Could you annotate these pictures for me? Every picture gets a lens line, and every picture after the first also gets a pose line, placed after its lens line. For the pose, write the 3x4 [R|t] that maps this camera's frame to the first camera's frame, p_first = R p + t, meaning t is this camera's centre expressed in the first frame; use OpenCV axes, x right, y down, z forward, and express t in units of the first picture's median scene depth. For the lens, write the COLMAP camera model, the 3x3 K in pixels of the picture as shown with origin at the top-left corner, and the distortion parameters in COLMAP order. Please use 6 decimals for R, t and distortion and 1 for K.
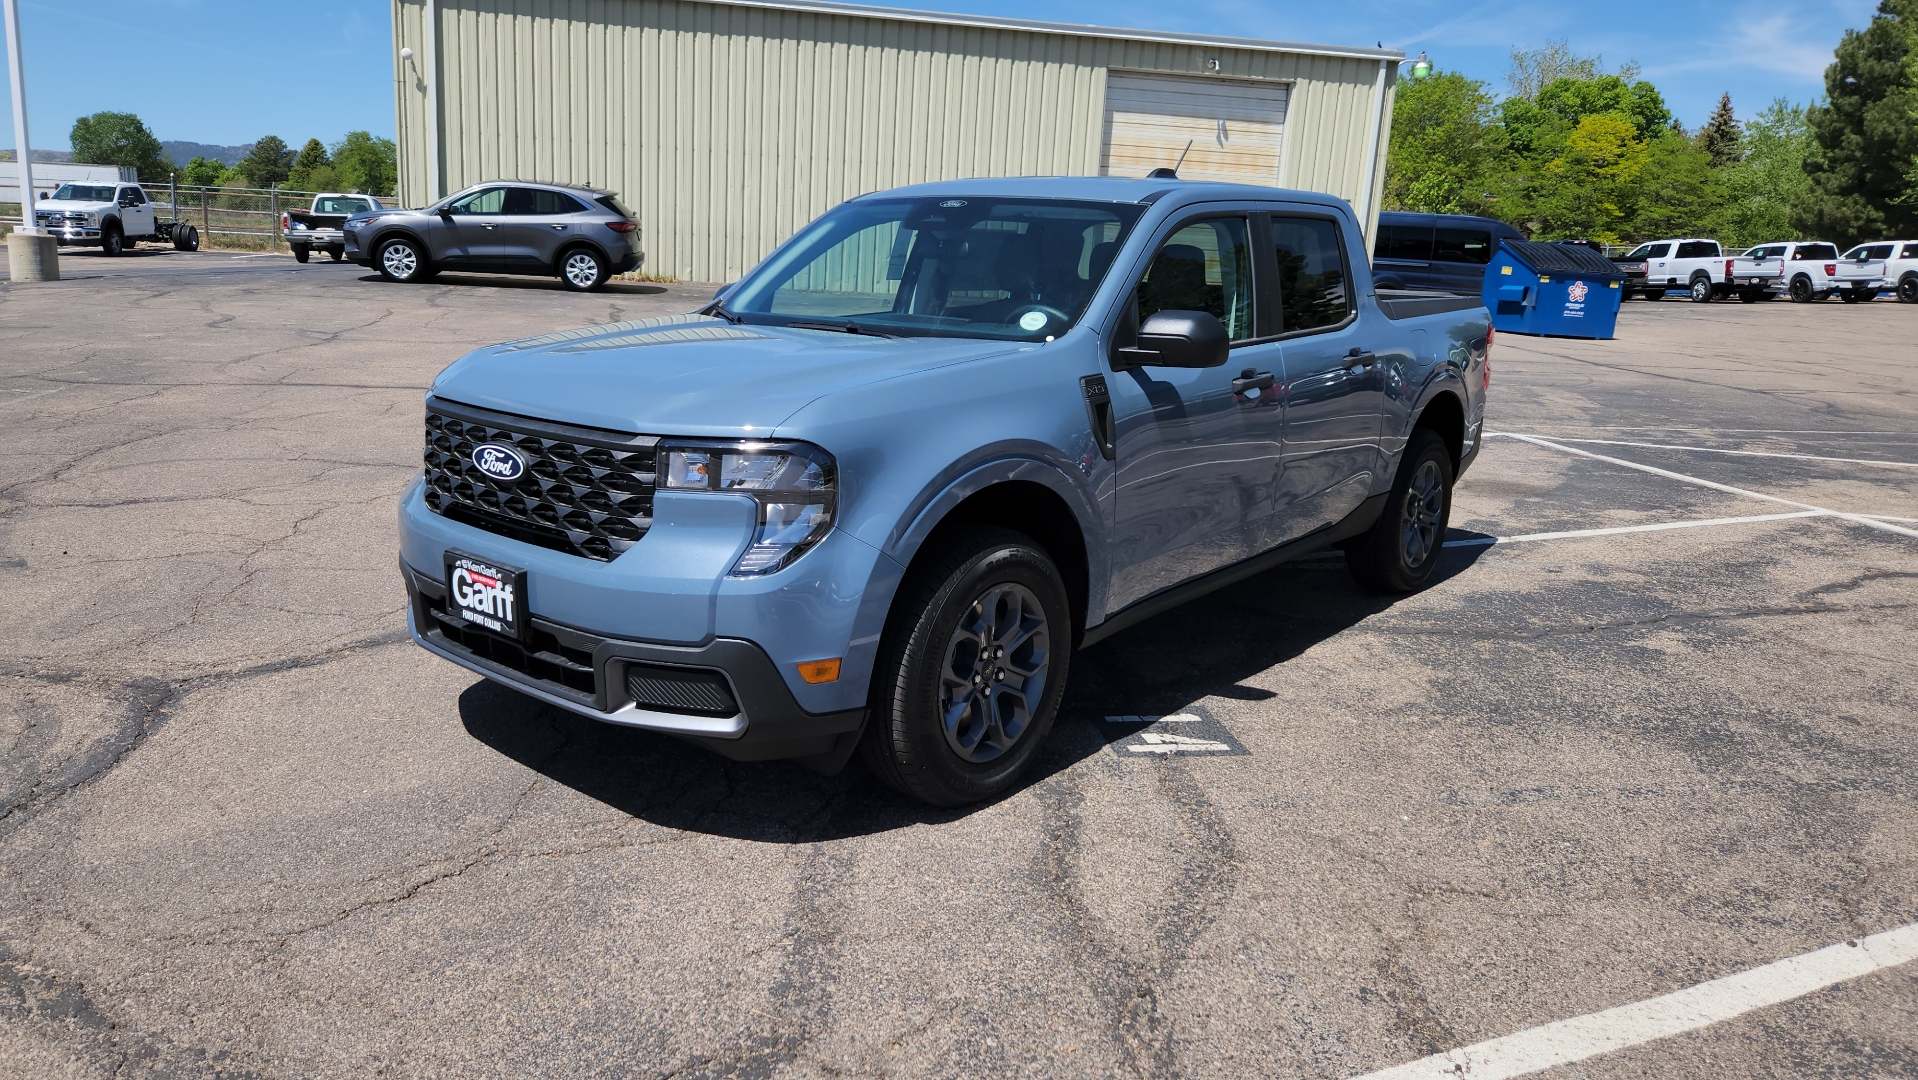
lens RADIAL K [[1281.0, 0, 920.1], [0, 1281.0, 526.3], [0, 0, 1]] dist [0.066395, -0.051932]
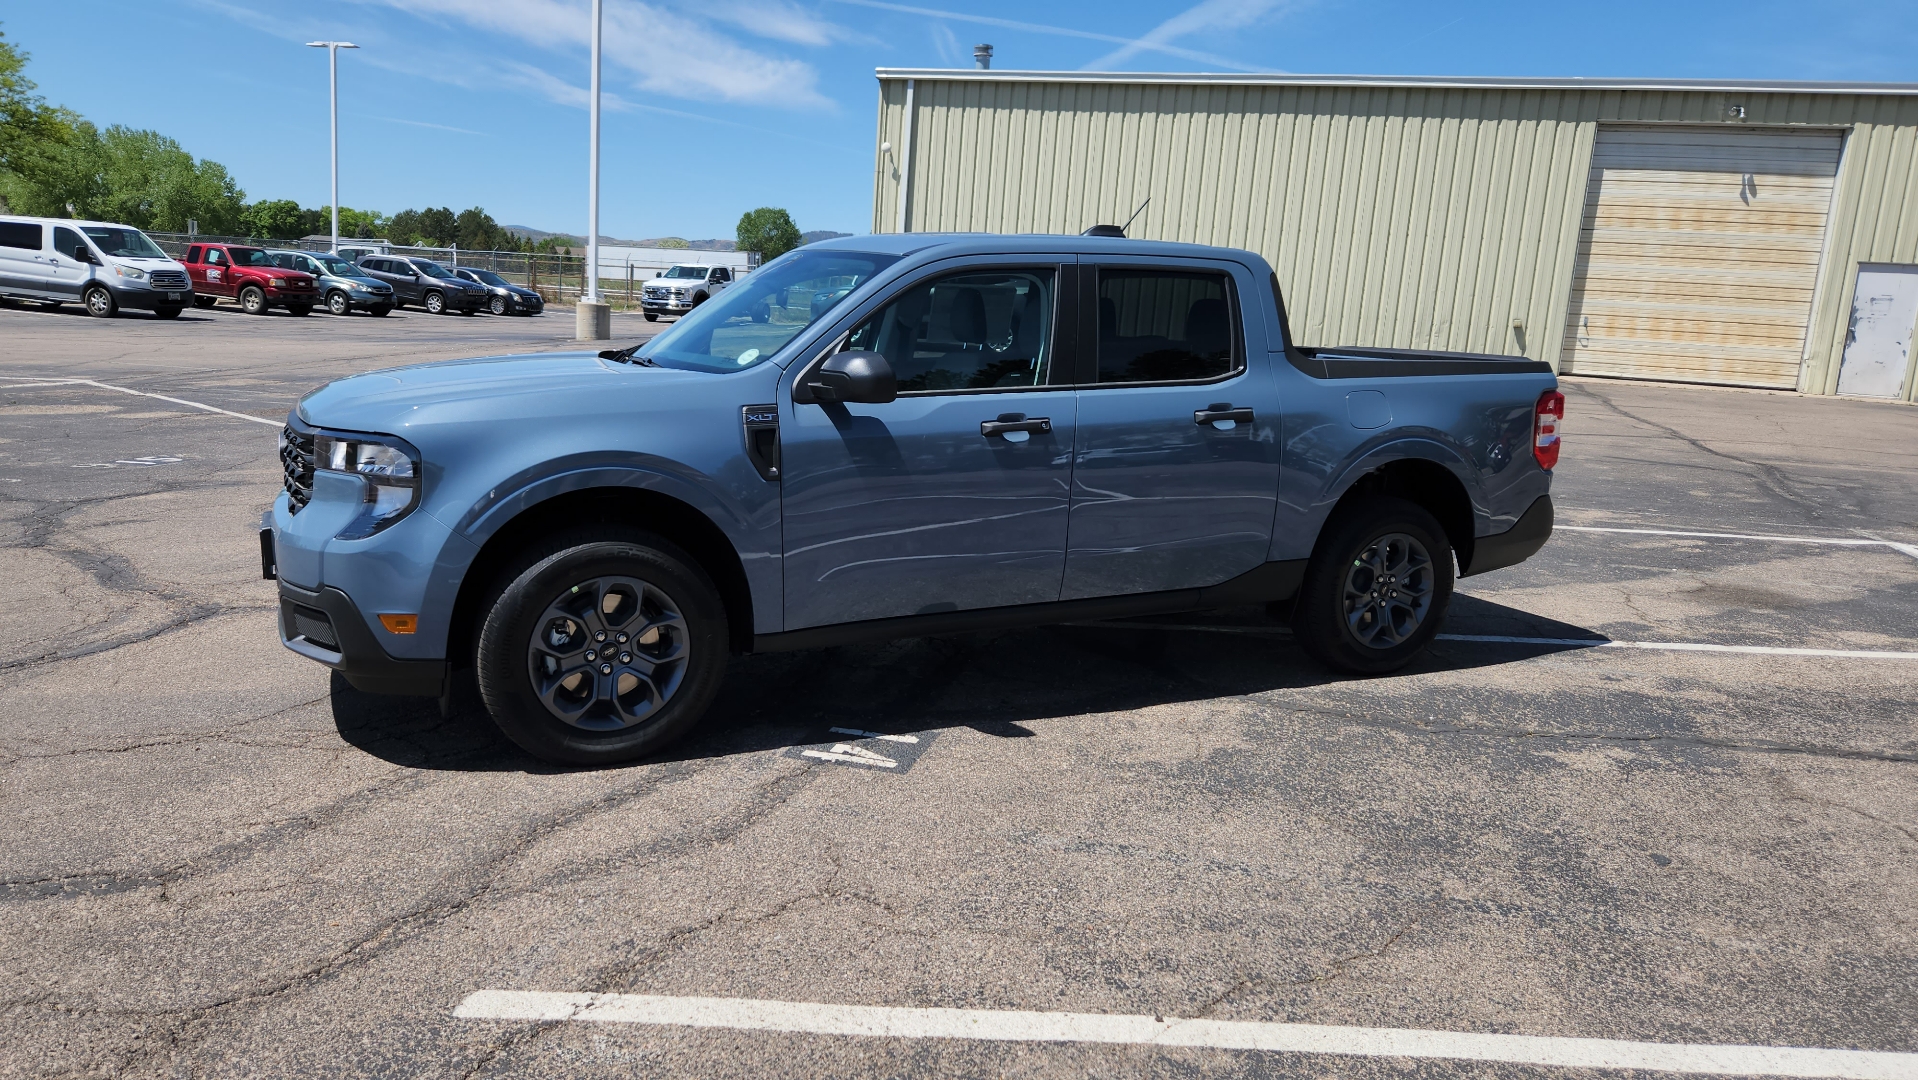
lens RADIAL K [[1281.0, 0, 928.2], [0, 1281.0, 523.9], [0, 0, 1]] dist [0.066395, -0.051932]
pose [[0.913949, 0.073616, -0.399095, 0.500058], [-0.096265, 0.994669, -0.036980, 0.009283], [0.394245, 0.072217, 0.916163, 0.032323]]
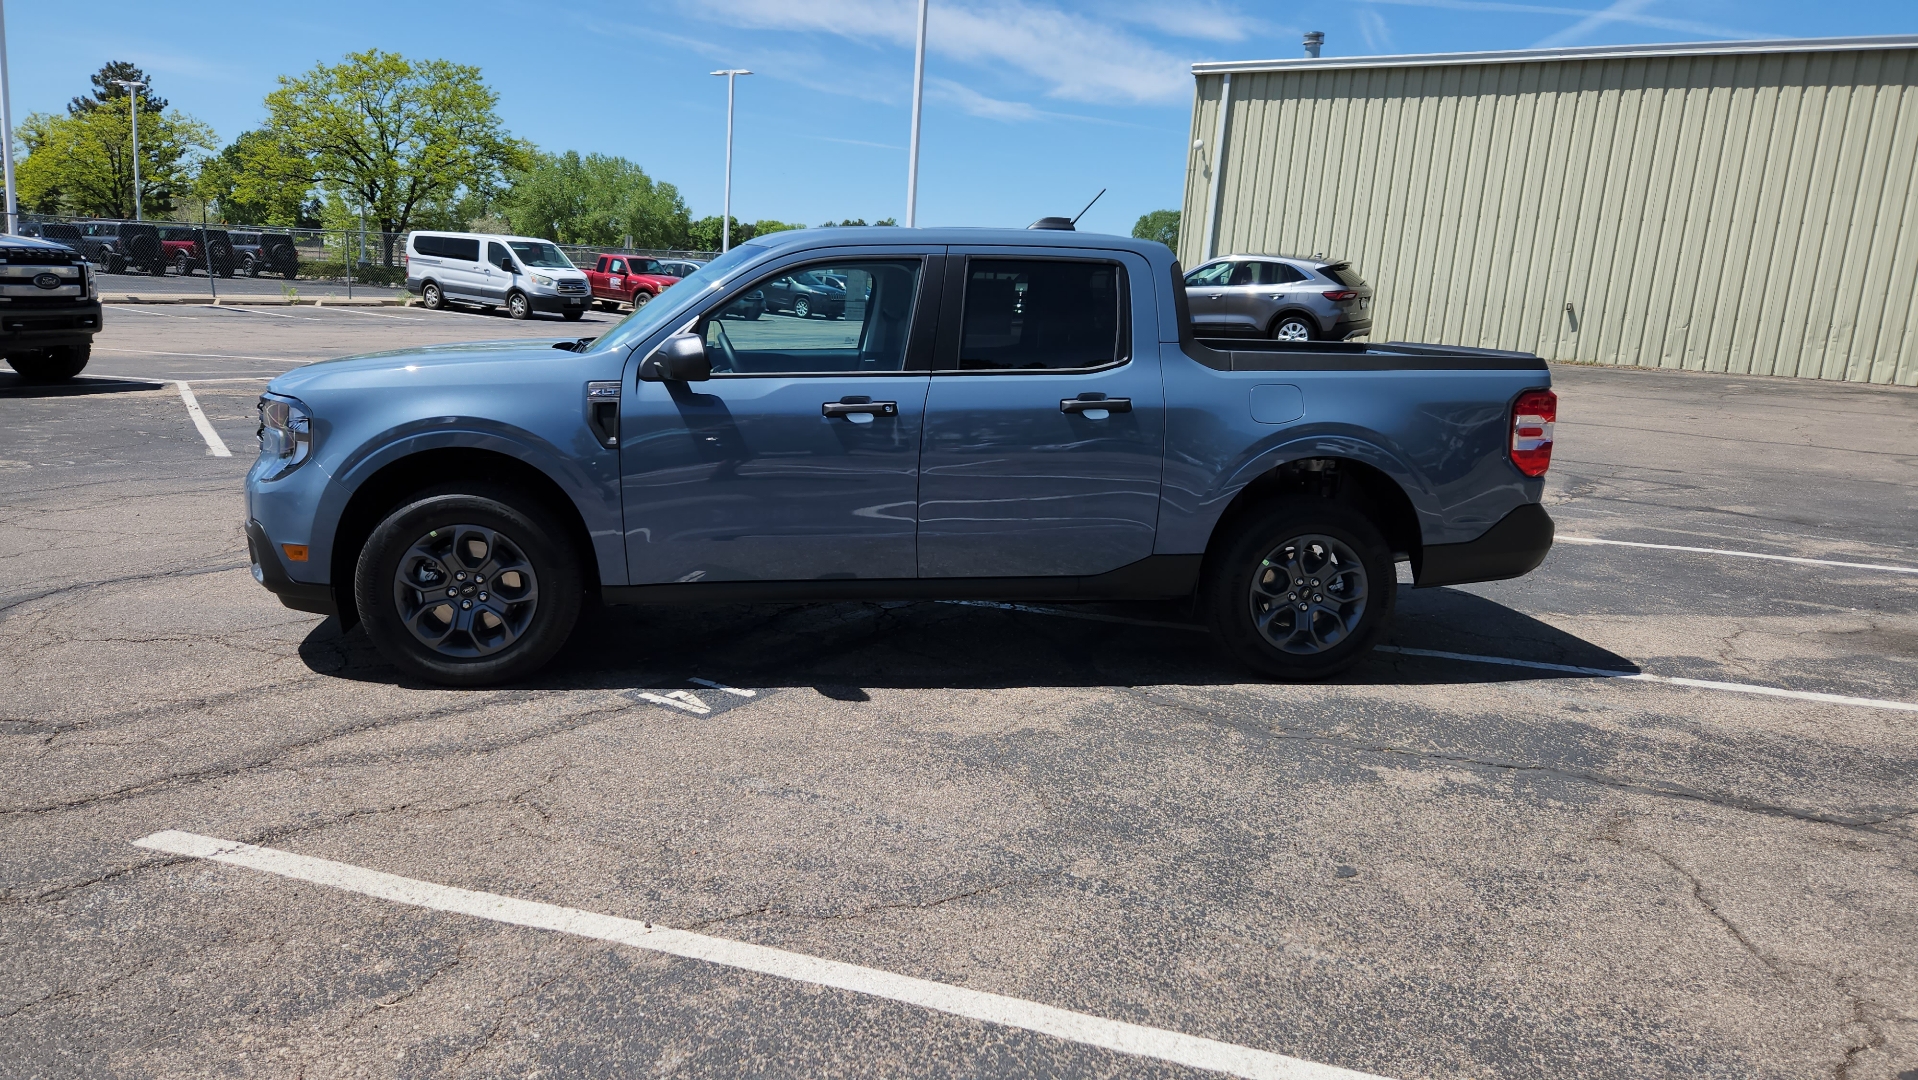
lens RADIAL K [[1281.3, 0, 926.2], [0, 1281.3, 534.3], [0, 0, 1]] dist [0.070404, -0.057095]
pose [[0.752016, 0.120113, -0.648109, 0.836828], [-0.153417, 0.988148, 0.005119, -0.016373], [0.641042, 0.095582, 0.761531, 0.178688]]
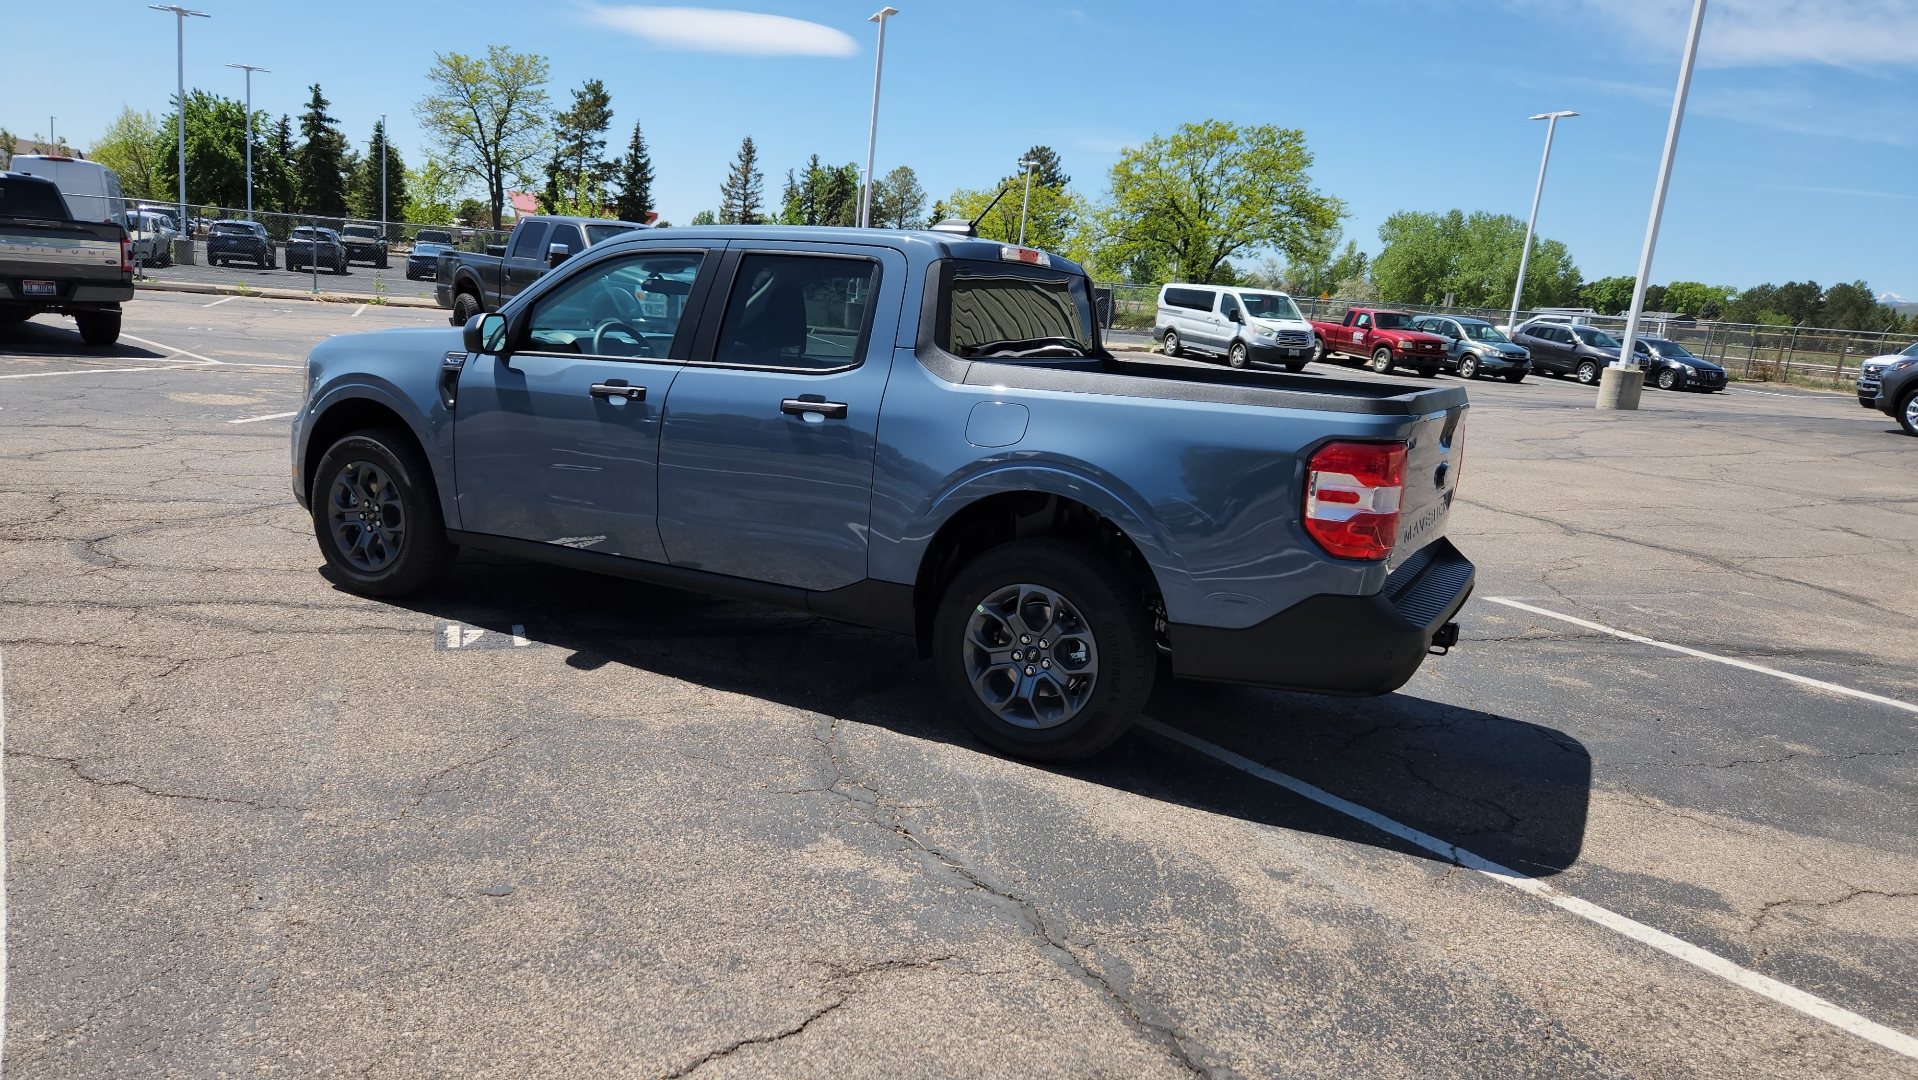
lens RADIAL K [[1281.3, 0, 937.2], [0, 1281.3, 530.4], [0, 0, 1]] dist [0.070404, -0.057095]
pose [[0.213148, 0.157085, -0.964309, 1.186212], [-0.273621, 0.957092, 0.095429, -0.148406], [0.937923, 0.243515, 0.246983, 0.833071]]
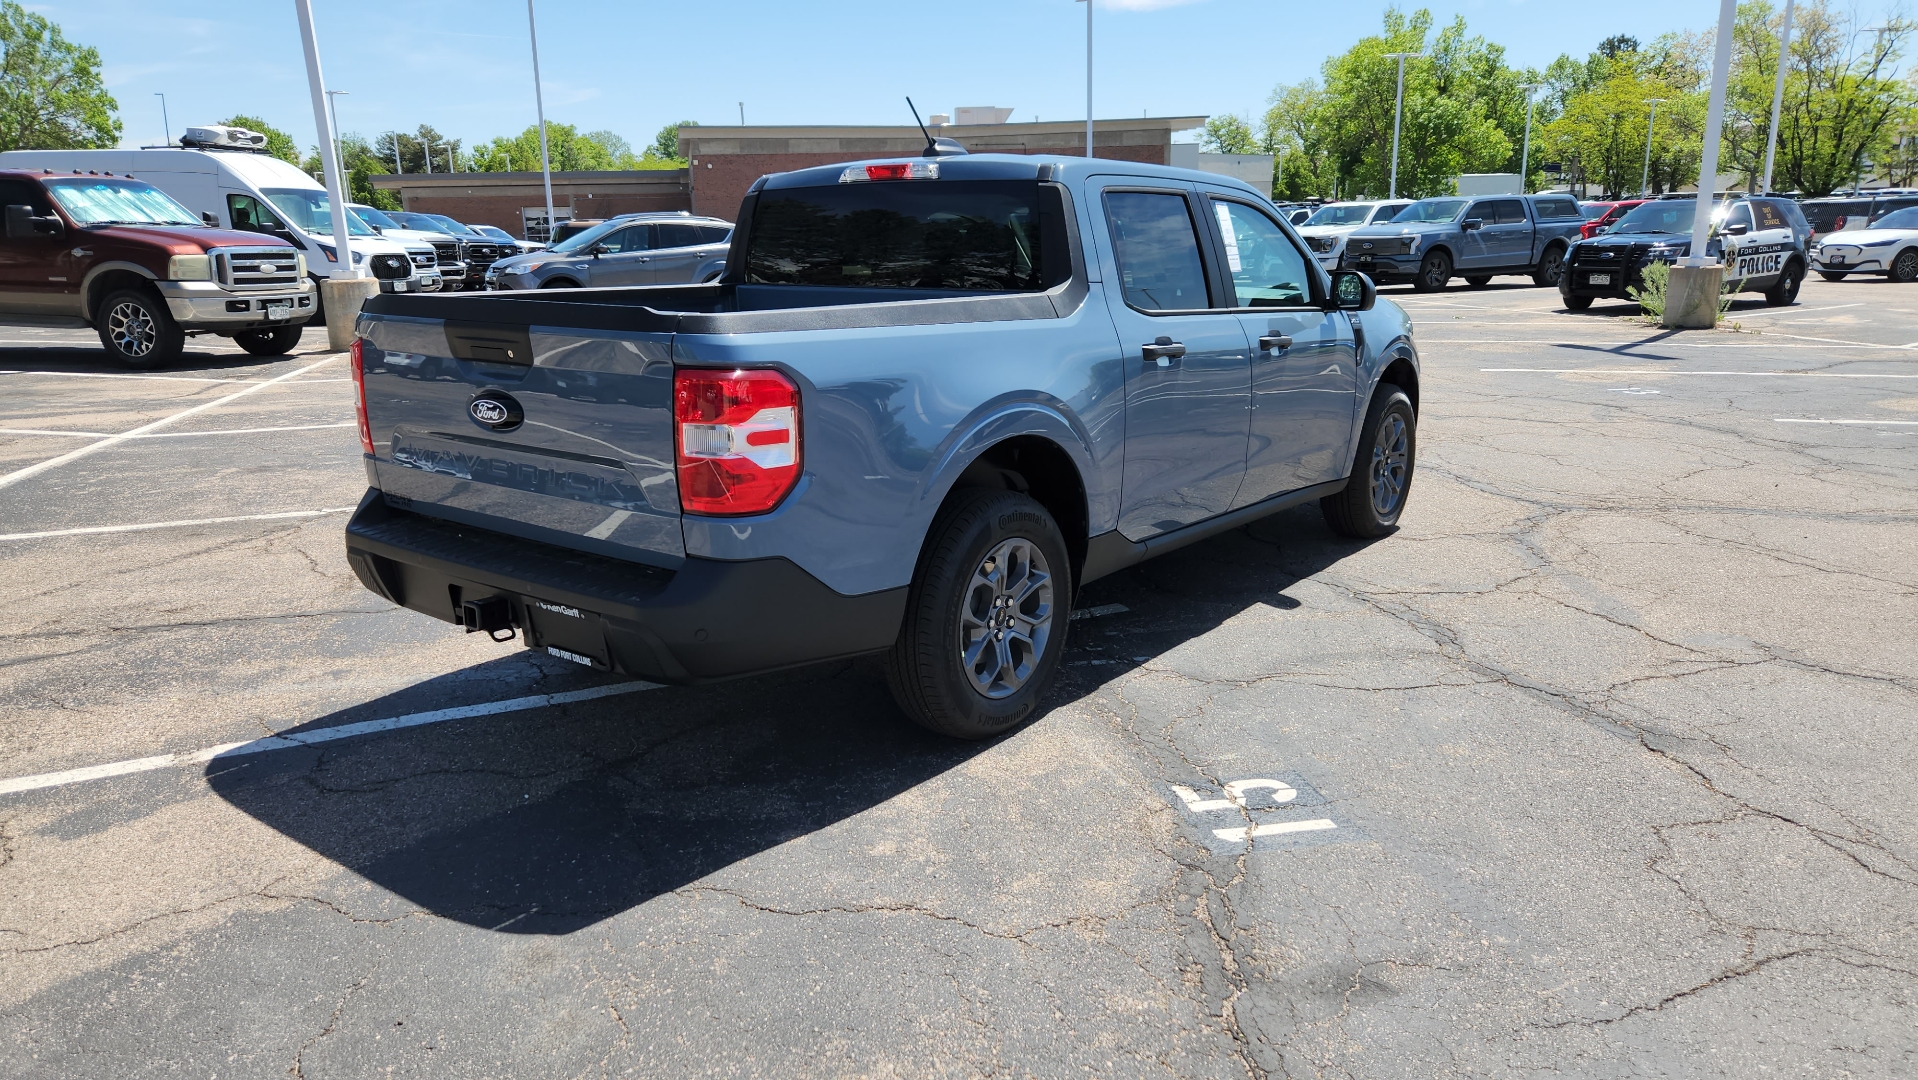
lens RADIAL K [[1281.0, 0, 934.8], [0, 1281.0, 541.3], [0, 0, 1]] dist [0.066395, -0.051932]
pose [[-0.998768, -0.013426, -0.047774, 0.238645], [-0.032715, 0.902025, 0.430443, -0.421672], [0.037314, 0.431476, -0.901352, 1.972050]]
